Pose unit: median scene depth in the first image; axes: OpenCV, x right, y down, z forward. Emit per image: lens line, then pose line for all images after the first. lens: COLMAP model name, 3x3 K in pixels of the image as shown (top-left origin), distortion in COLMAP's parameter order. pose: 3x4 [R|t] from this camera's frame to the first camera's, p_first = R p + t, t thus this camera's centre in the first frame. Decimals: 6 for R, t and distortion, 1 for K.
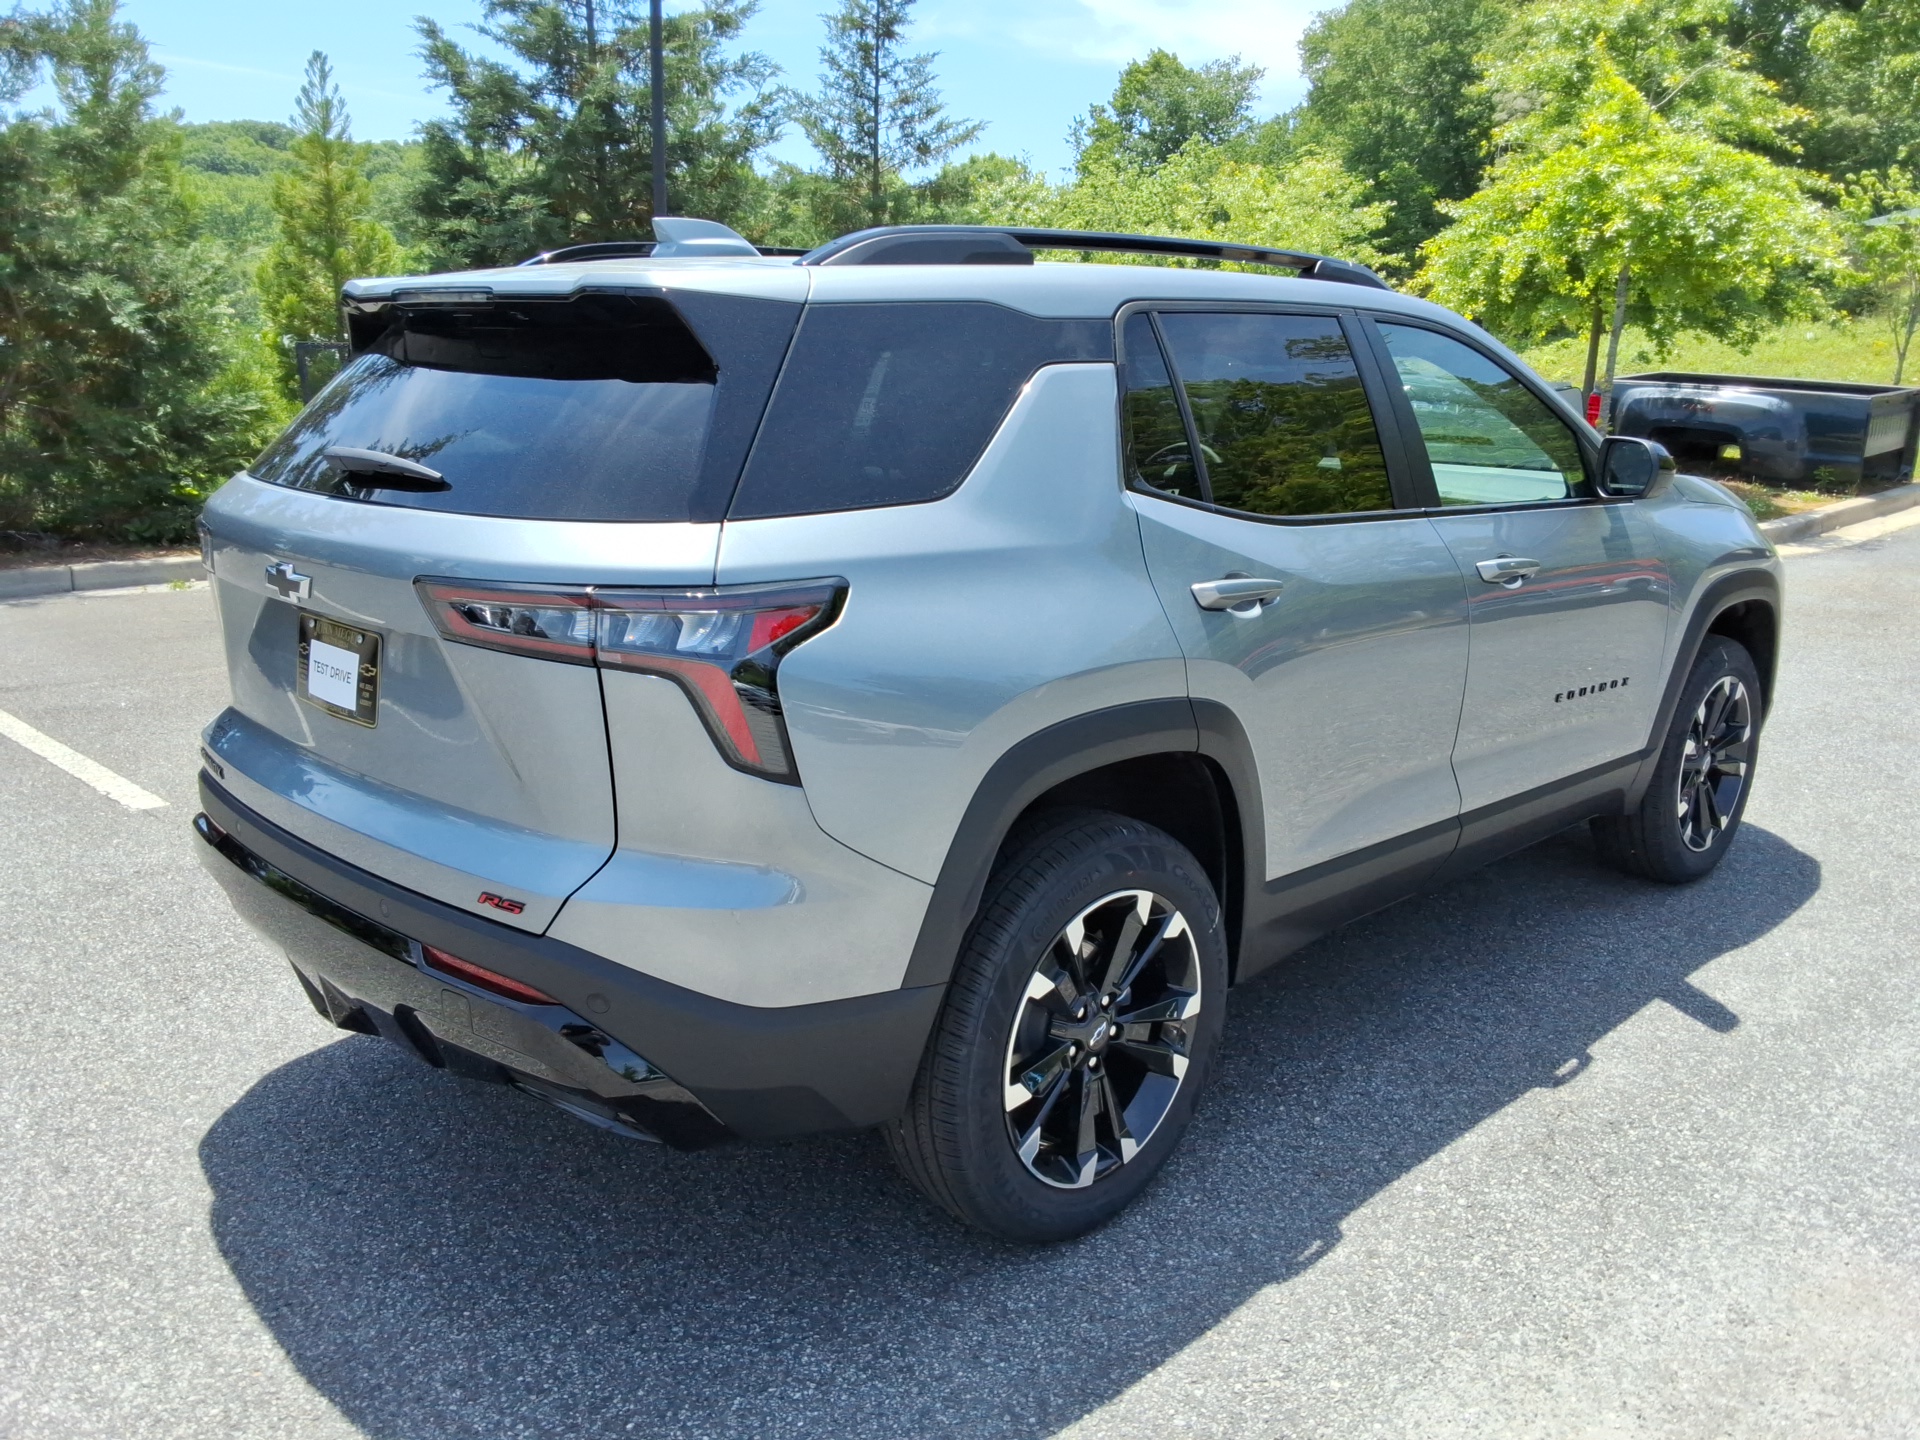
lens RADIAL K [[1544.3, 0, 969.7], [0, 1544.3, 713.7], [0, 0, 1]] dist [0.091917, -0.137856]
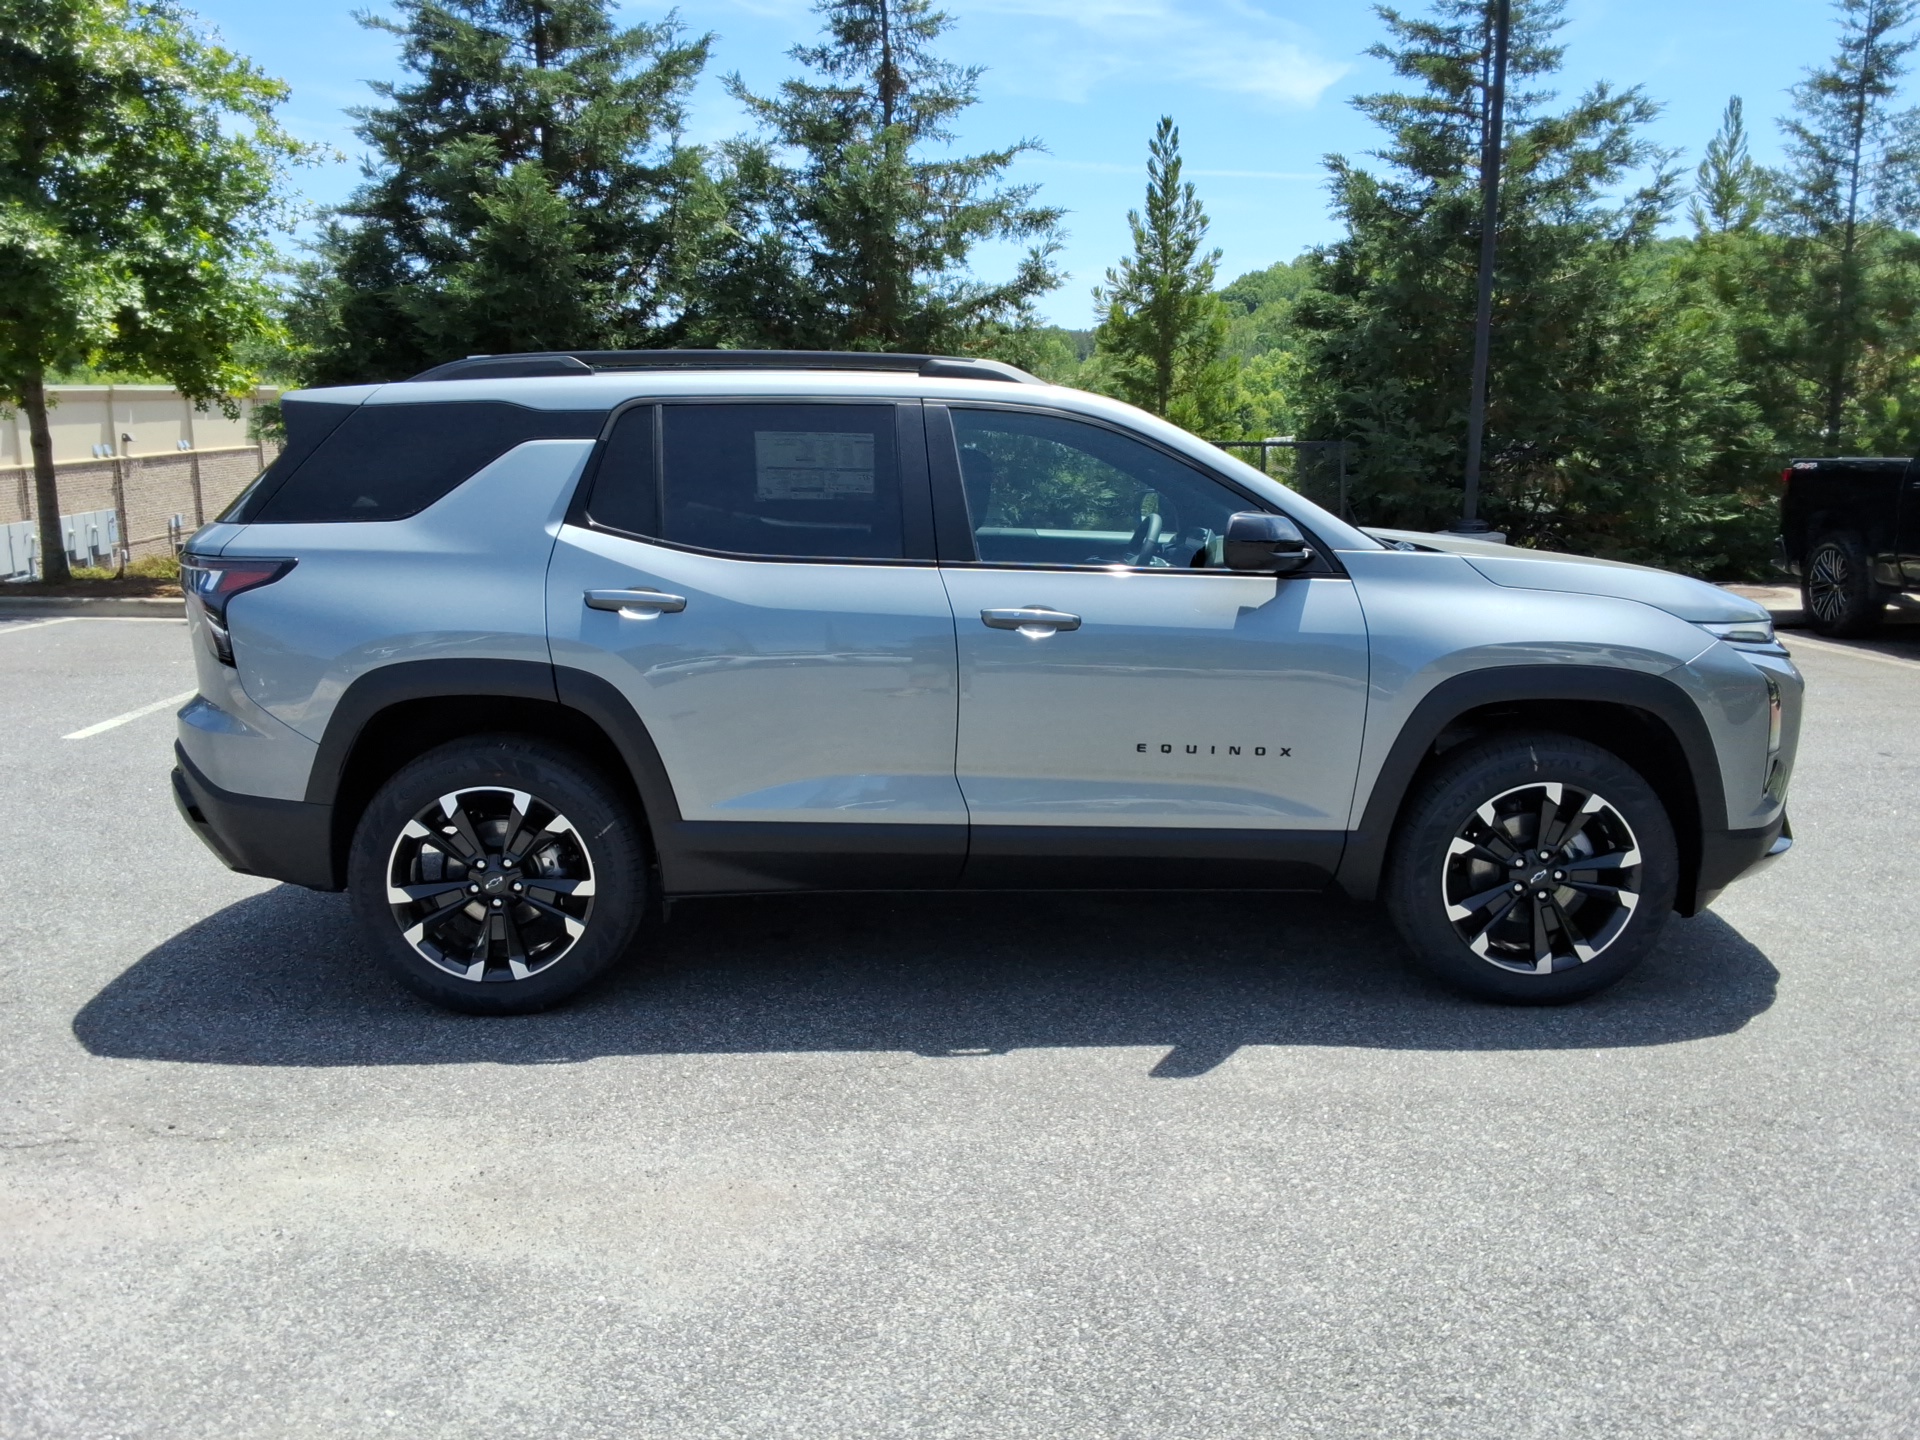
lens RADIAL K [[1544.3, 0, 976.2], [0, 1544.3, 716.9], [0, 0, 1]] dist [0.091917, -0.137856]
pose [[0.724781, 0.107710, -0.680508, 1.257926], [-0.146710, 0.989179, 0.000311, -0.017455], [0.673178, 0.099612, 0.732741, 0.175776]]
